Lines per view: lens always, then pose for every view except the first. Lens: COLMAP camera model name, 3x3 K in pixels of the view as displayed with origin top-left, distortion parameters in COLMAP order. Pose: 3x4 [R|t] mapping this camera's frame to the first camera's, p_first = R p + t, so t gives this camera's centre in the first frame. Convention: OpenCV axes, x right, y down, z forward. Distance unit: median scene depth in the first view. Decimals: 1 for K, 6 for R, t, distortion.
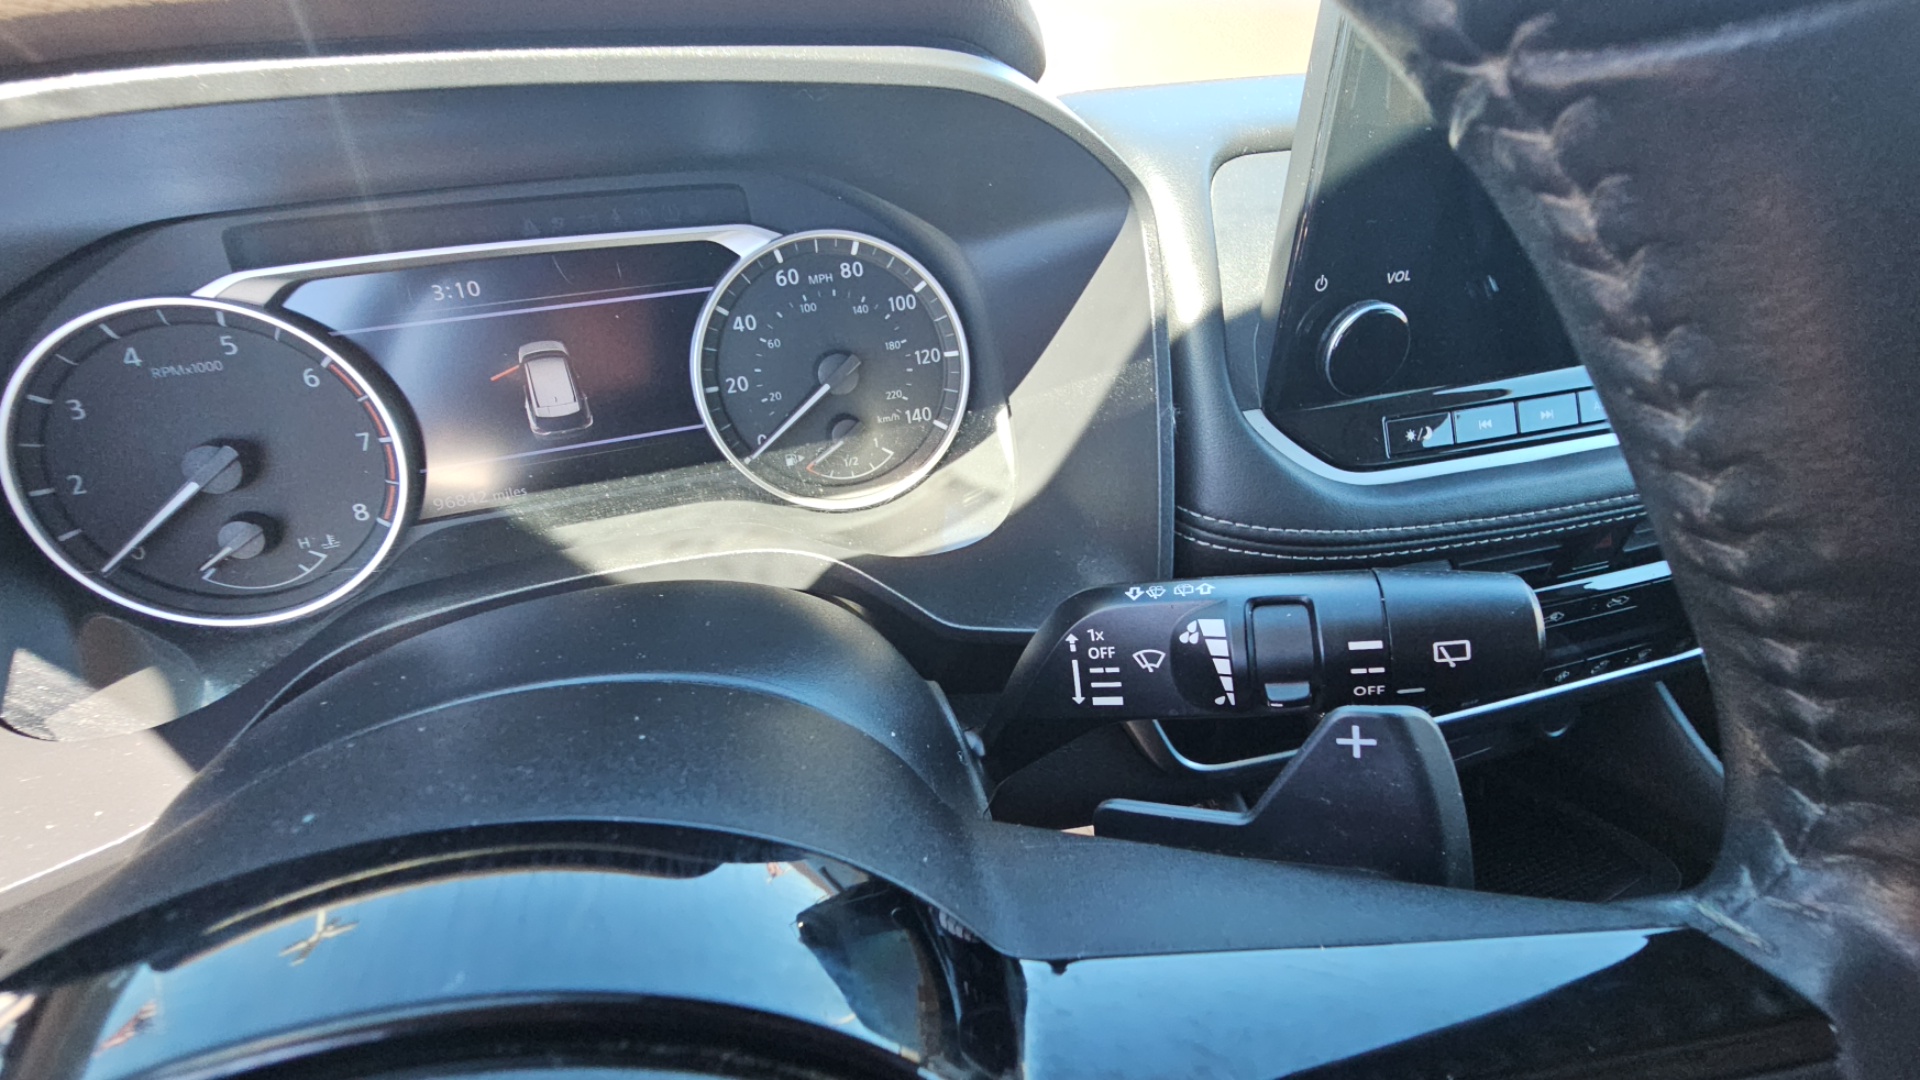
lens RADIAL K [[863.9, 0, 978.2], [0, 863.9, 548.7], [0, 0, 1]] dist [0.008398, -0.007101]
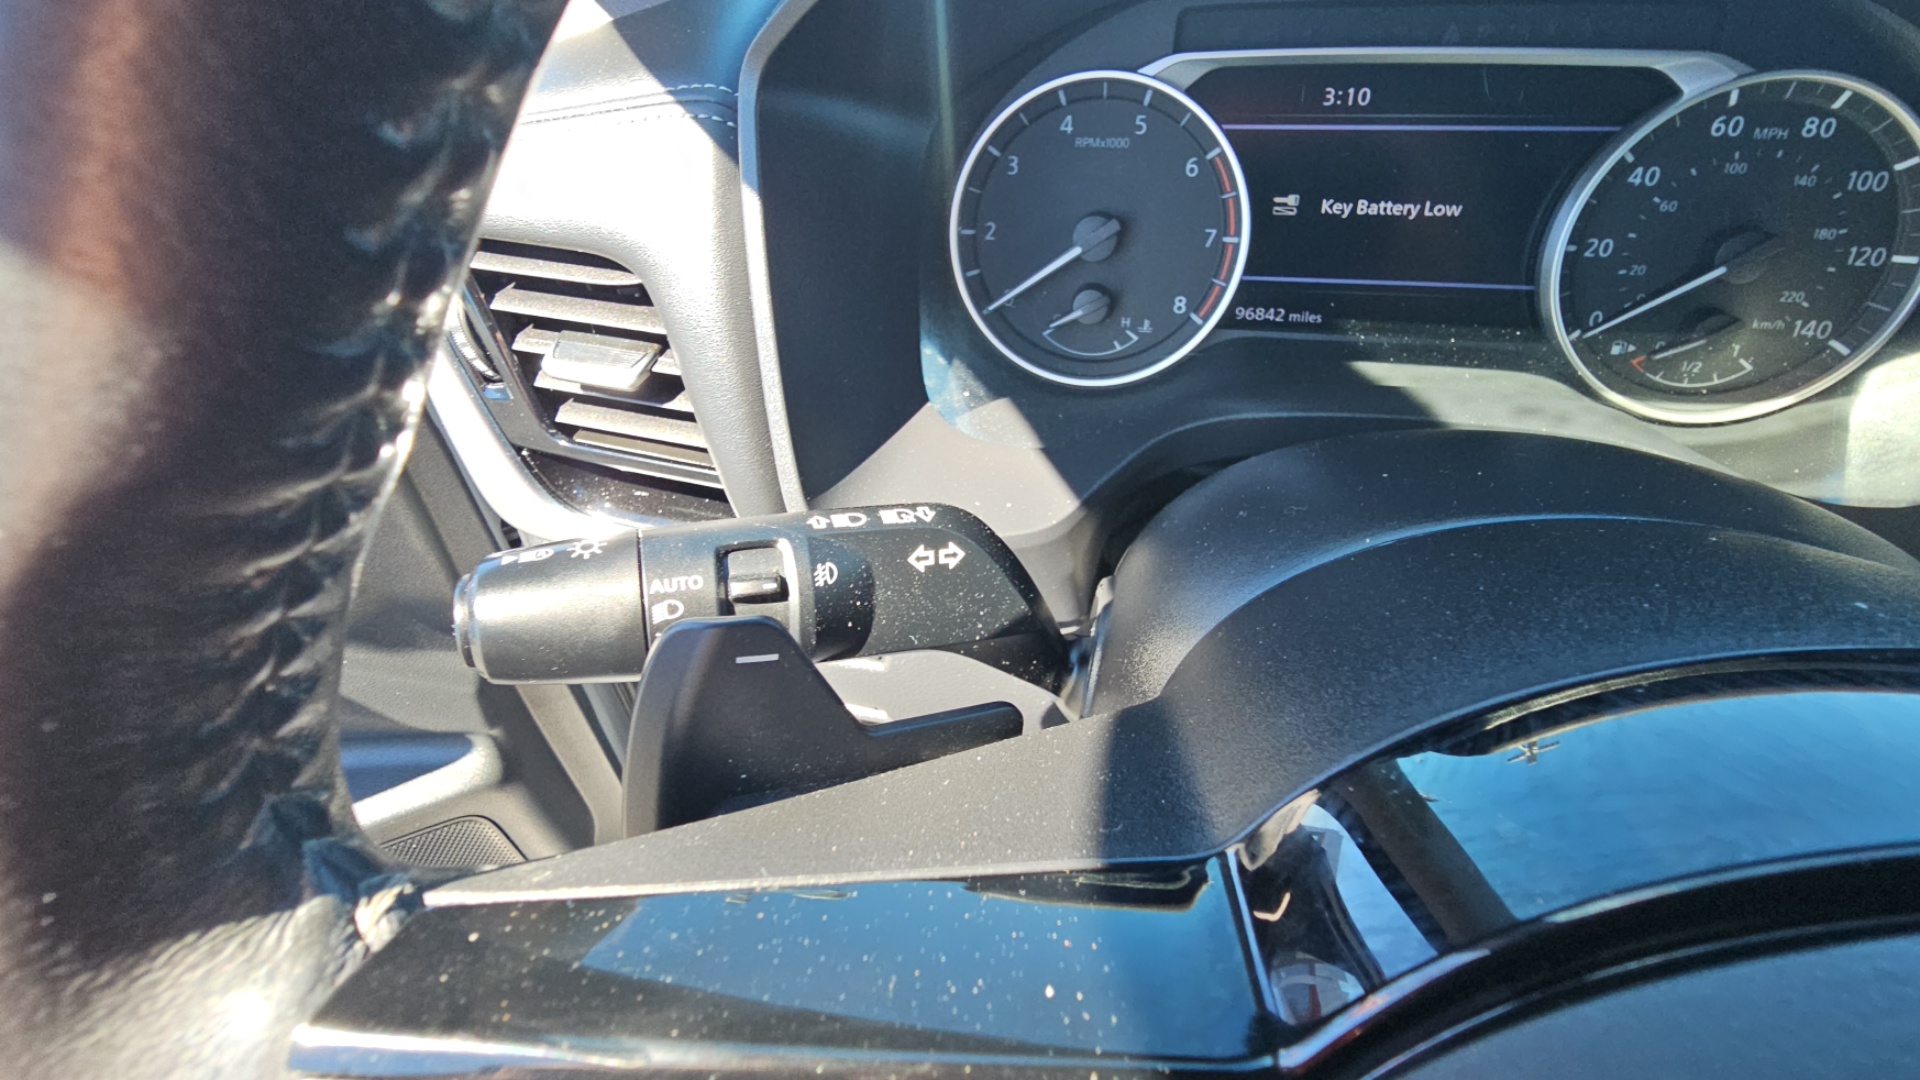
lens RADIAL K [[863.9, 0, 981.0], [0, 863.9, 543.9], [0, 0, 1]] dist [0.008398, -0.007101]
pose [[0.851042, 0.321254, -0.415360, -0.405055], [-0.266110, 0.945777, 0.186257, 0.108468], [0.452674, -0.047981, 0.890384, -0.076582]]
